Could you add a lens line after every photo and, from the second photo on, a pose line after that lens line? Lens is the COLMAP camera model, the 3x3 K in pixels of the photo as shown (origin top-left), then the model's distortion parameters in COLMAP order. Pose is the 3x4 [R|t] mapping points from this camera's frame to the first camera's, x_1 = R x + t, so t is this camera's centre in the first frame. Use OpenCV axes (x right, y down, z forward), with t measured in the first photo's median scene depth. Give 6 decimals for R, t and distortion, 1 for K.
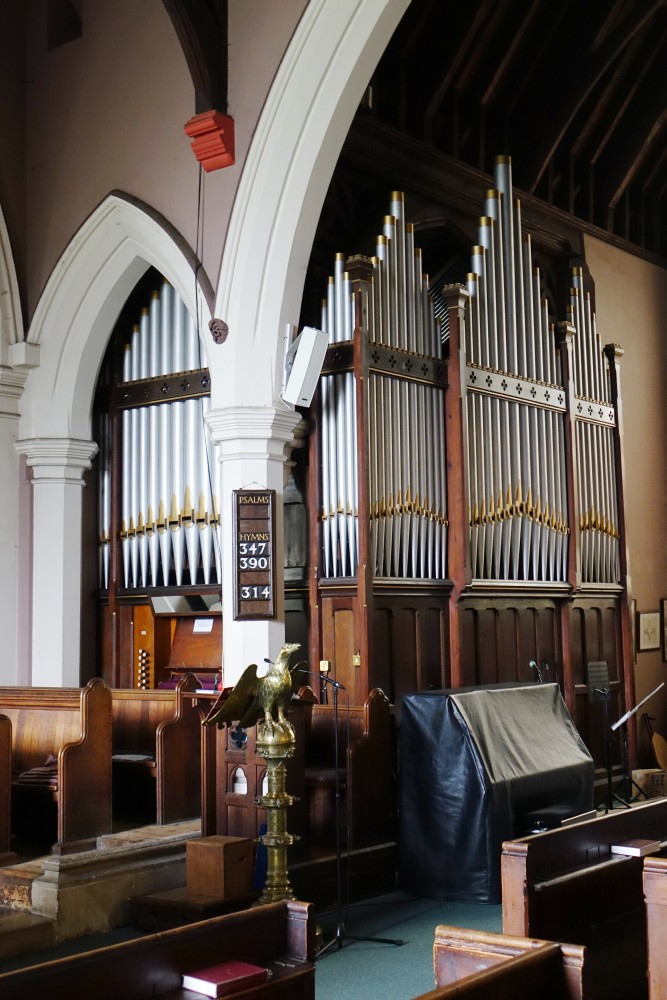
lens RADIAL K [[1328.9, 0, 294.9], [0, 1328.9, 502.4], [0, 0, 1]] dist [0.001190, -0.077973]
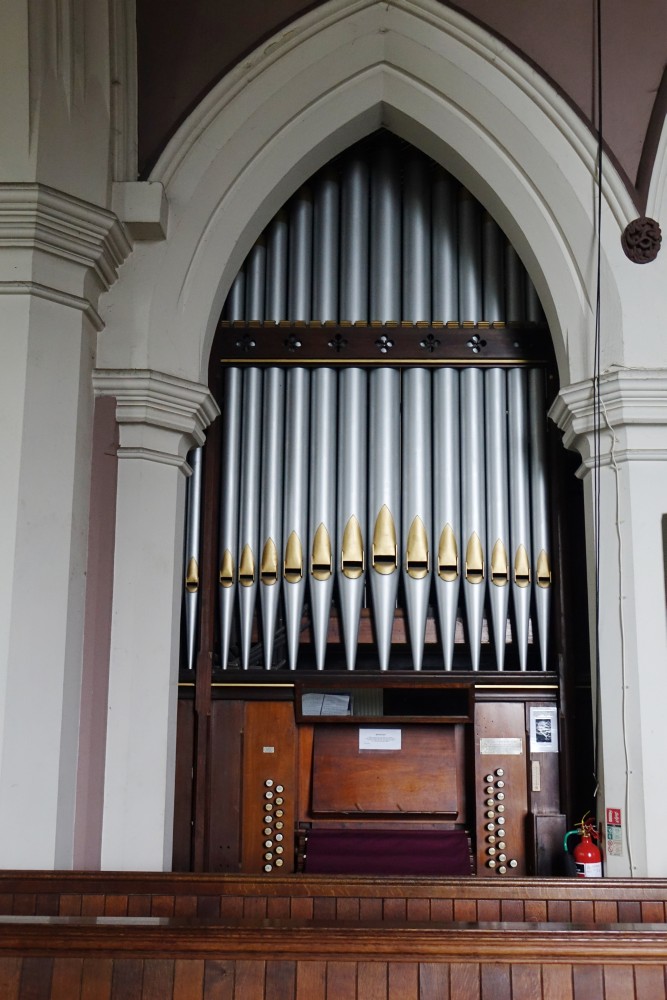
lens RADIAL K [[1022.3, 0, 373.8], [0, 1022.3, 558.5], [0, 0, 1]] dist [-0.021588, -0.004876]
pose [[0.784541, 0.117331, 0.608875, -0.358927], [-0.079468, 0.992863, -0.088931, 0.052814], [-0.614963, 0.021384, 0.788266, 0.632944]]
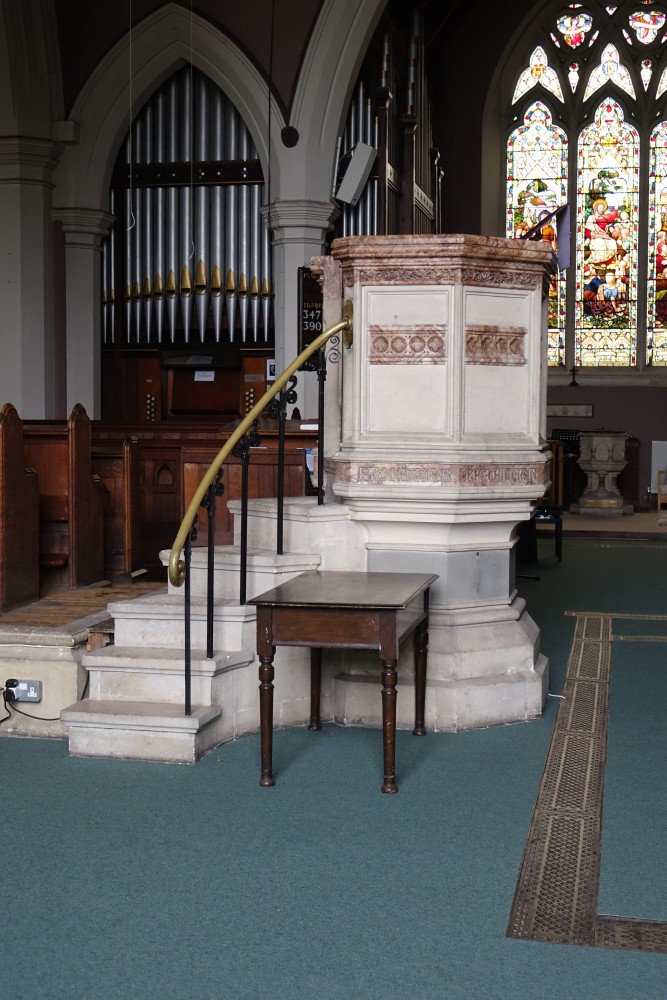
lens RADIAL K [[1328.9, 0, 294.9], [0, 1328.9, 502.4], [0, 0, 1]] dist [0.001190, -0.077973]
pose [[0.898551, -0.008964, 0.438778, -0.528772], [-0.060773, 0.987618, 0.144630, 0.025414], [-0.434641, -0.156623, 0.886880, -0.139094]]
